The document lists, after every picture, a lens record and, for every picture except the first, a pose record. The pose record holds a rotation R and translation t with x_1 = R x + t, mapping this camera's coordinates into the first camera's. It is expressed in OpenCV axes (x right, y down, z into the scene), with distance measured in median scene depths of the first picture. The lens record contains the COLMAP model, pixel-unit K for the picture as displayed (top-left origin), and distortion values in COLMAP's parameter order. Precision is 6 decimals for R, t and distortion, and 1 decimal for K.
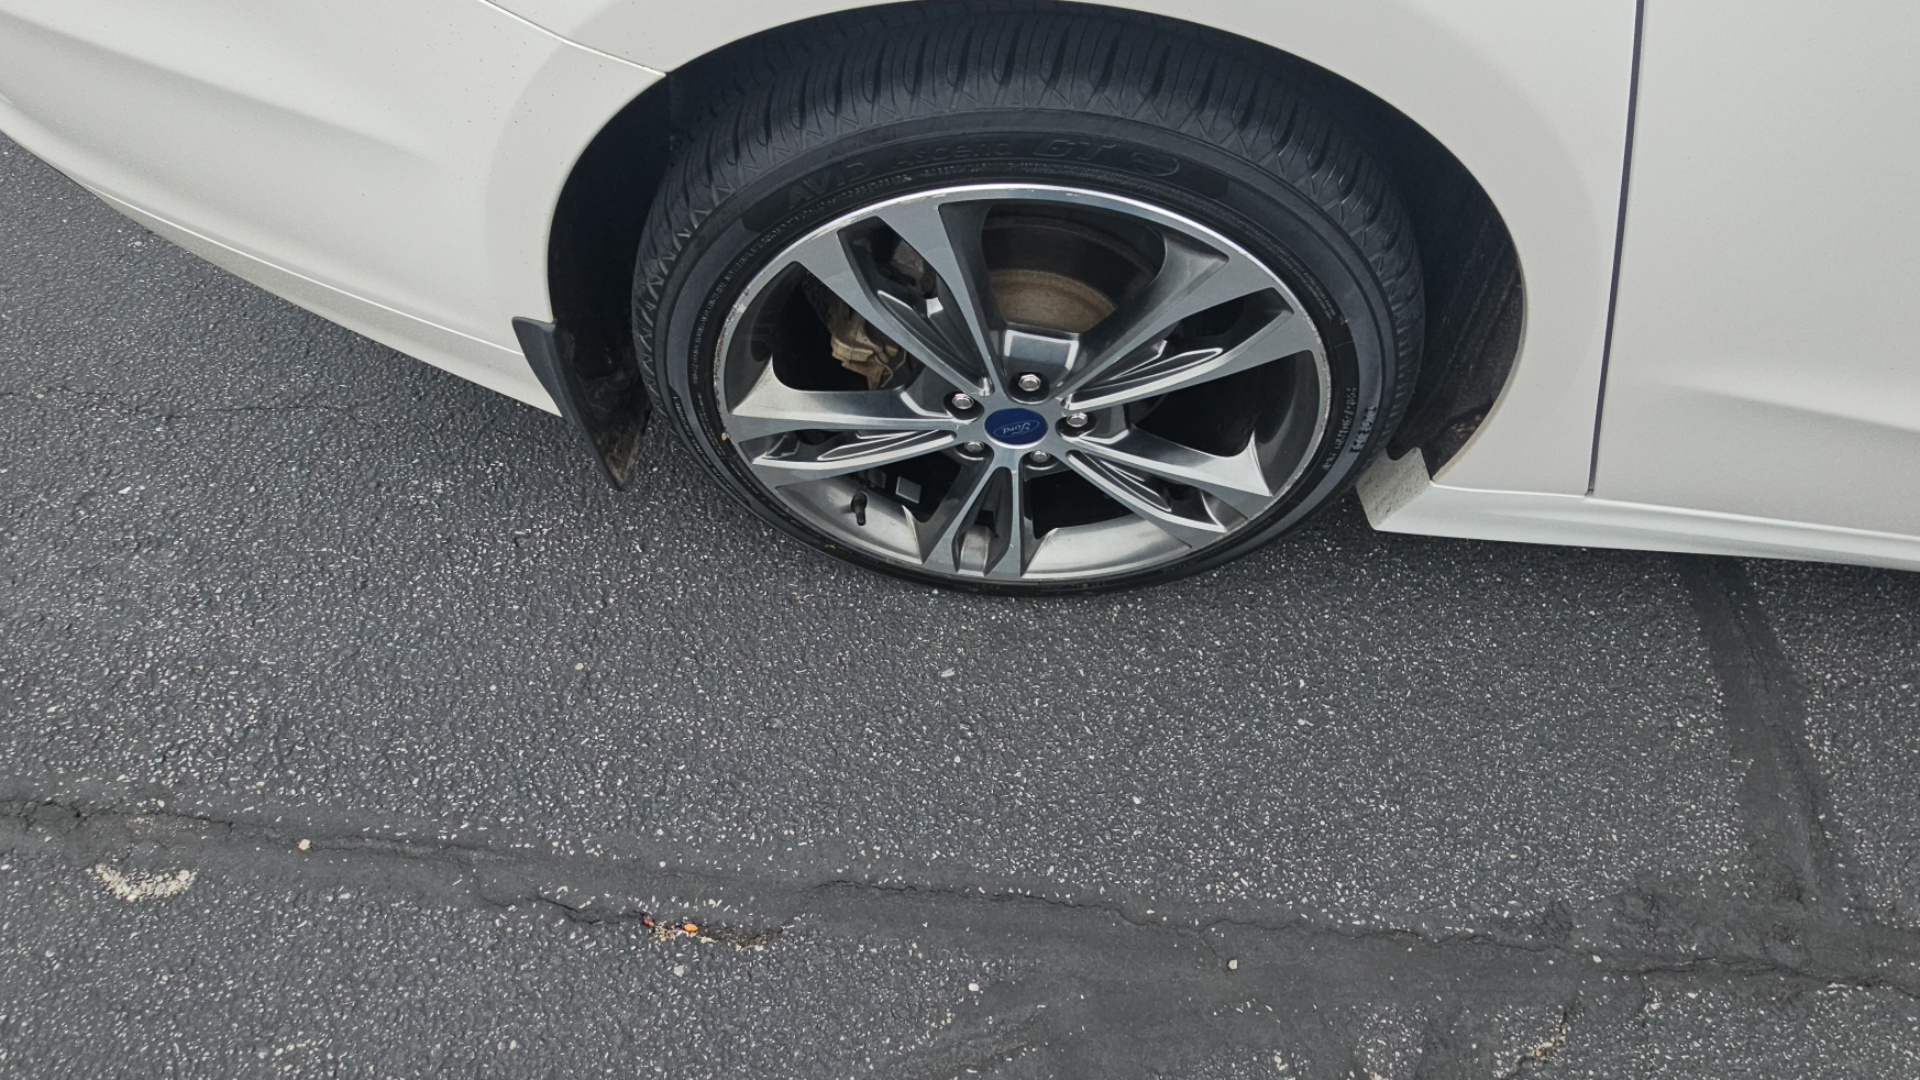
lens RADIAL K [[865.4, 0, 993.9], [0, 865.4, 539.5], [0, 0, 1]] dist [0.000043, -0.000246]
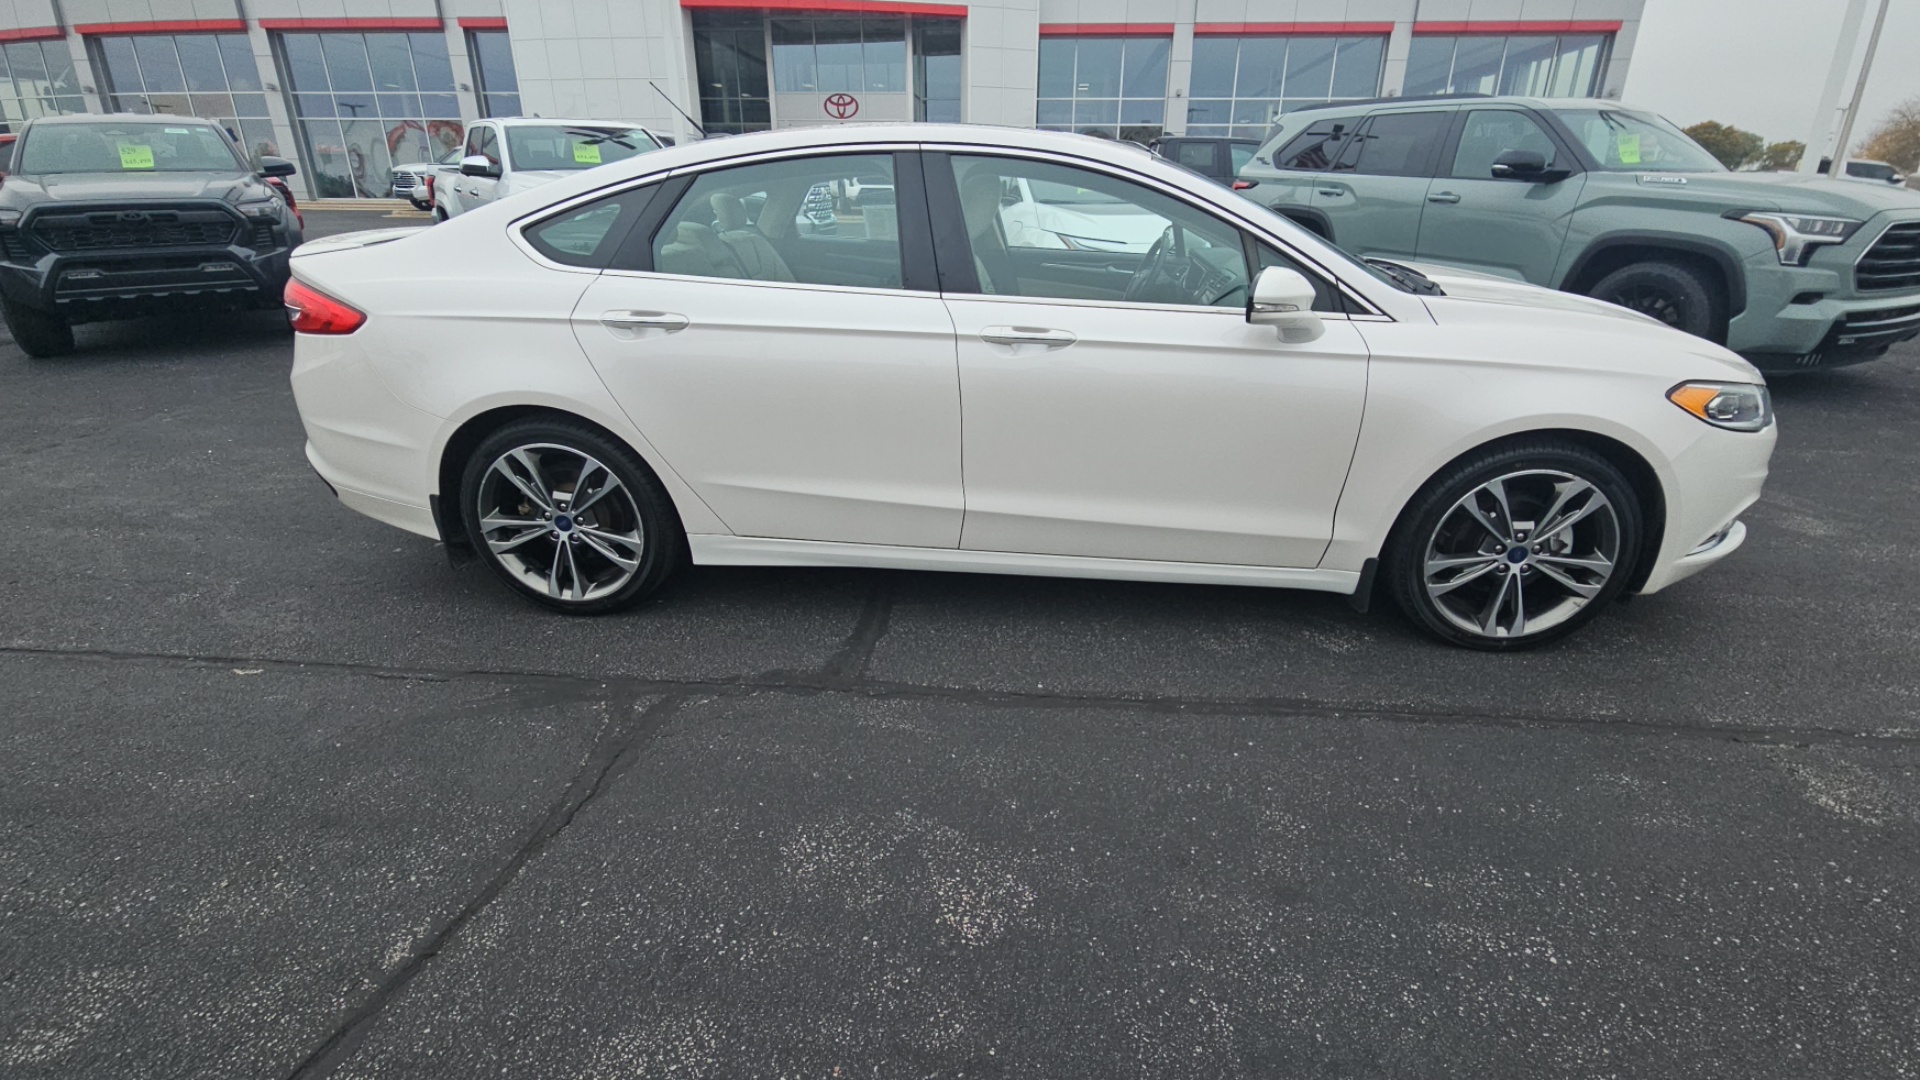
lens RADIAL K [[852.8, 0, 991.9], [0, 852.8, 537.7], [0, 0, 1]] dist [-0.000701, -0.000642]
pose [[0.997645, -0.061682, -0.029994, 1.622311], [0.030394, 0.789606, -0.612861, 1.820231], [0.061486, 0.610507, 0.789621, -1.378514]]
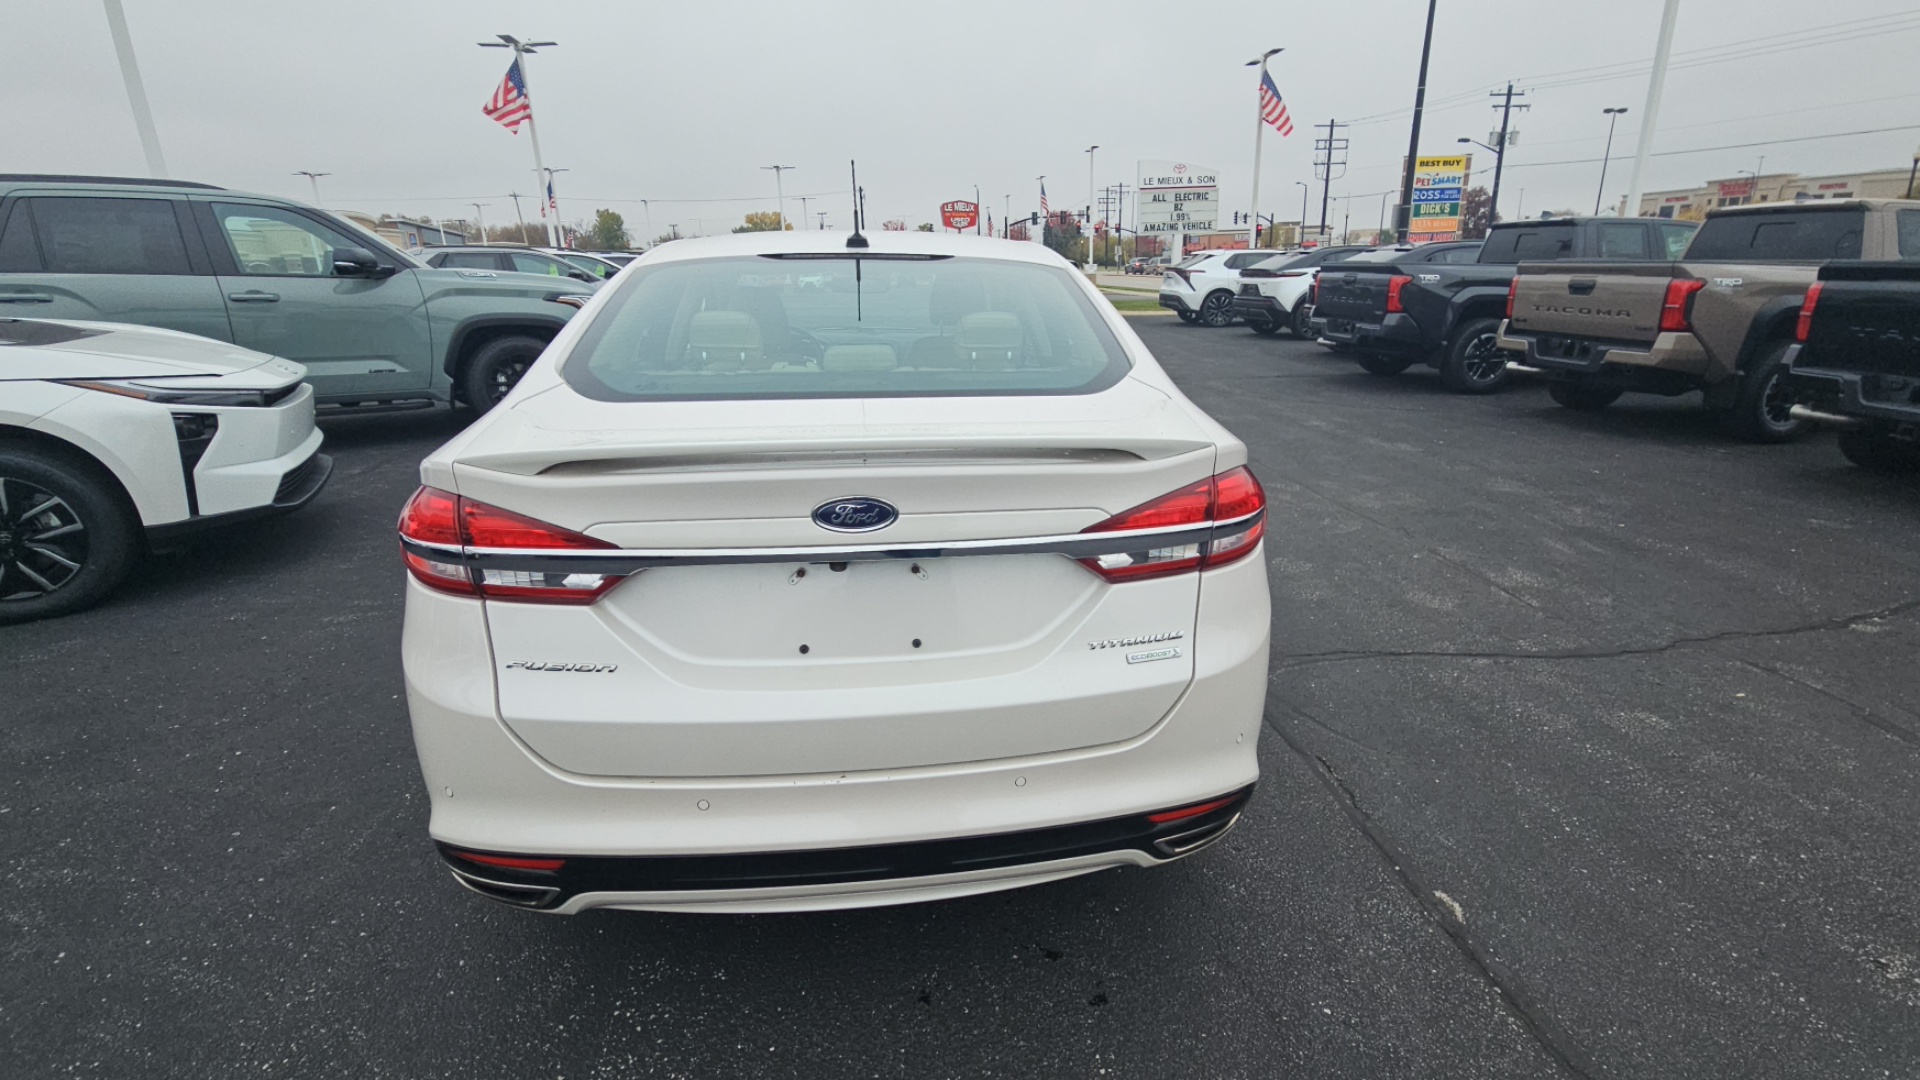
lens RADIAL K [[843.0, 0, 968.9], [0, 843.0, 547.5], [0, 0, 1]] dist [0.003069, -0.000694]
pose [[-0.169701, -0.379530, 0.909483, -2.340347], [0.856437, 0.399783, 0.326634, -1.749657], [-0.487563, 0.834344, 0.257199, 0.232241]]
